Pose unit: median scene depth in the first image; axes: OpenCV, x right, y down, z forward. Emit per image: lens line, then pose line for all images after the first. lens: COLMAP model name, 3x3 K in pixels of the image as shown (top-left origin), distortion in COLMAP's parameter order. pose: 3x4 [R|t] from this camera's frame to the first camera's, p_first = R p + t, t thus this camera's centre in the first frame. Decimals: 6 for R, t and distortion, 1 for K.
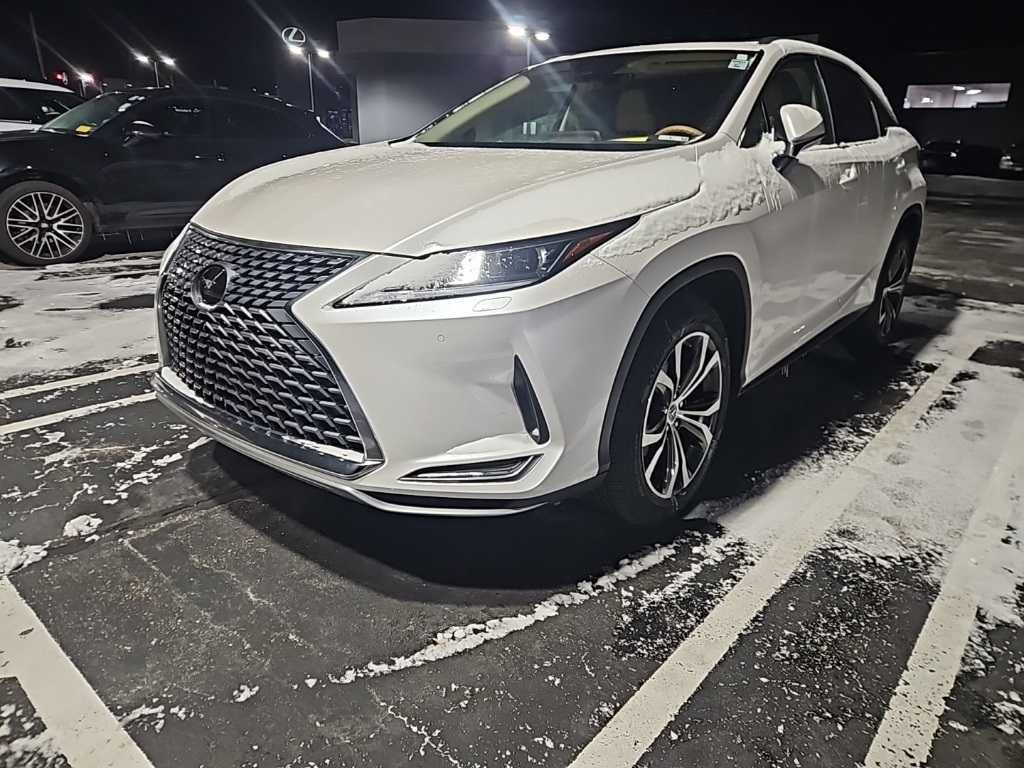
lens RADIAL K [[682.6, 0, 519.6], [0, 682.6, 375.3], [0, 0, 1]] dist [0.073731, -0.056051]
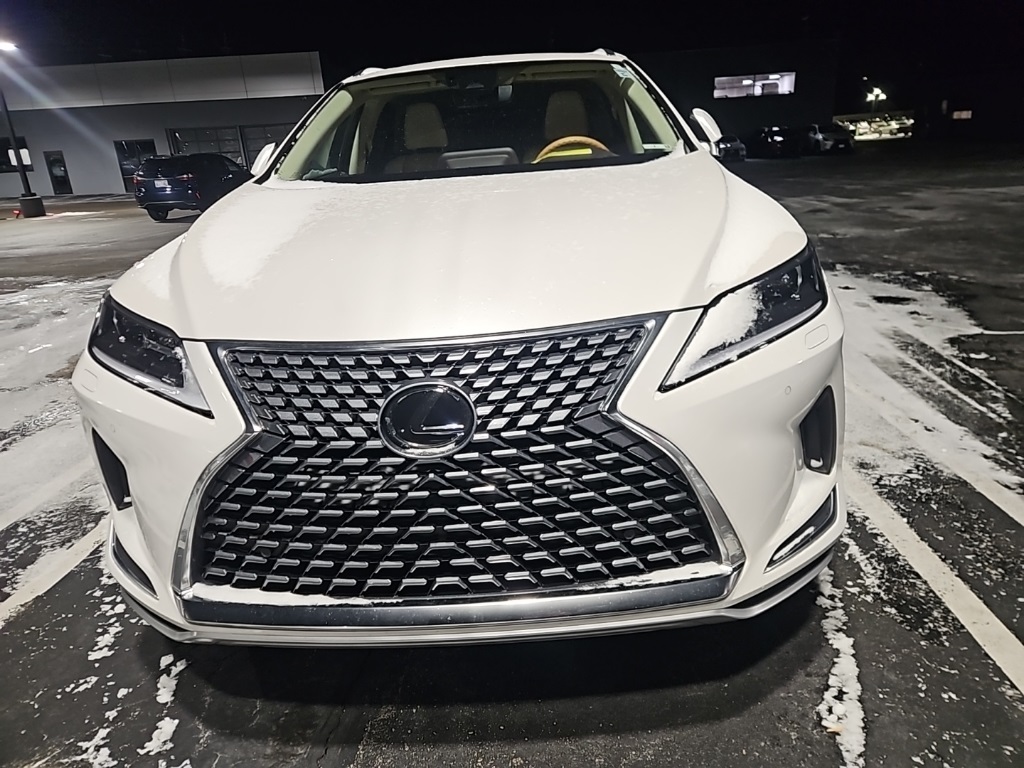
lens RADIAL K [[682.6, 0, 516.4], [0, 682.6, 375.8], [0, 0, 1]] dist [0.073731, -0.056051]
pose [[0.781587, -0.260310, 0.566886, -0.773458], [0.269686, 0.960458, 0.069209, -0.199262], [-0.562486, 0.098788, 0.820884, 0.441854]]
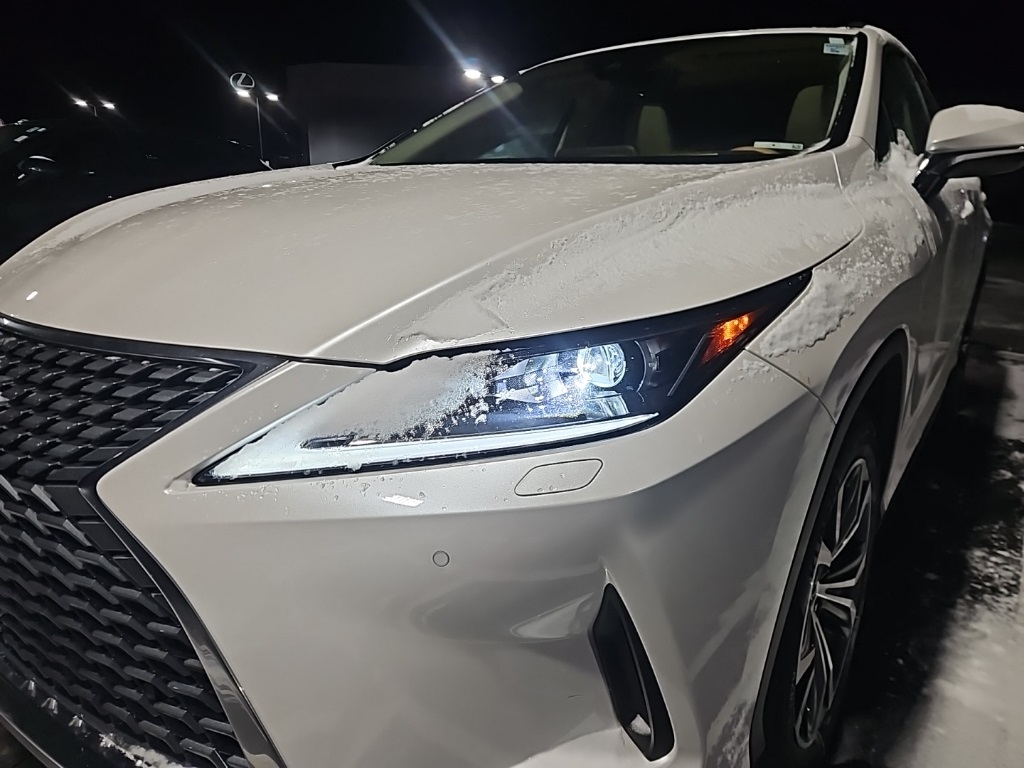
lens RADIAL K [[682.6, 0, 515.4], [0, 682.6, 388.5], [0, 0, 1]] dist [0.073731, -0.056051]
pose [[0.998277, -0.020259, 0.055064, -0.082211], [0.022596, 0.998855, -0.042157, -0.128724], [-0.054147, 0.043328, 0.997592, 0.508129]]
